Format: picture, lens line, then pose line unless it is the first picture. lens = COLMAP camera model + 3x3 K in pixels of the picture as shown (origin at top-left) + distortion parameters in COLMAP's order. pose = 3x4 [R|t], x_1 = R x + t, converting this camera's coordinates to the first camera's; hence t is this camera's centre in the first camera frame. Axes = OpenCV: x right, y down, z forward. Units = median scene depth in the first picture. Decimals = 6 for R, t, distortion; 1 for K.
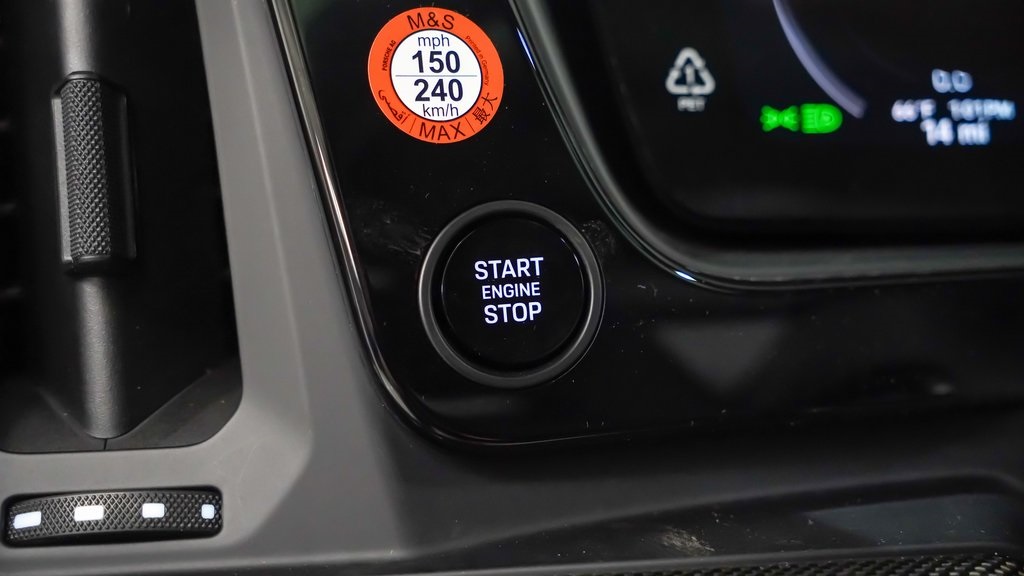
lens RADIAL K [[1265.1, 0, 511.4], [0, 1265.1, 288.5], [0, 0, 1]] dist [0.028527, 0.000000]
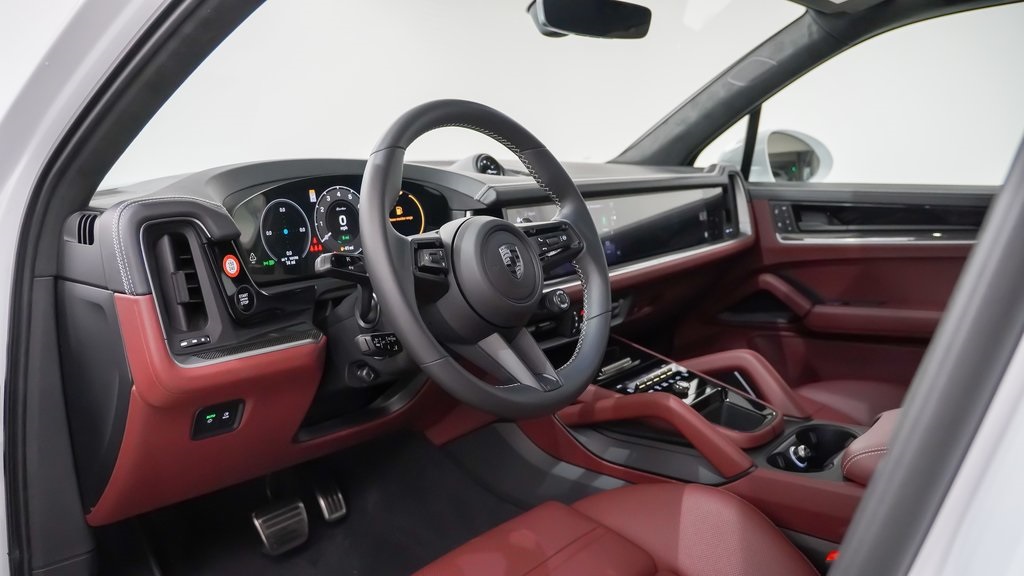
lens RADIAL K [[920.9, 0, 512.1], [0, 920.9, 286.9], [0, 0, 1]] dist [0.011455, -0.006644]
pose [[0.681932, -0.089853, 0.725875, -2.018516], [0.047010, 0.995758, 0.079096, -0.301198], [-0.729903, -0.019815, 0.683263, -2.591983]]
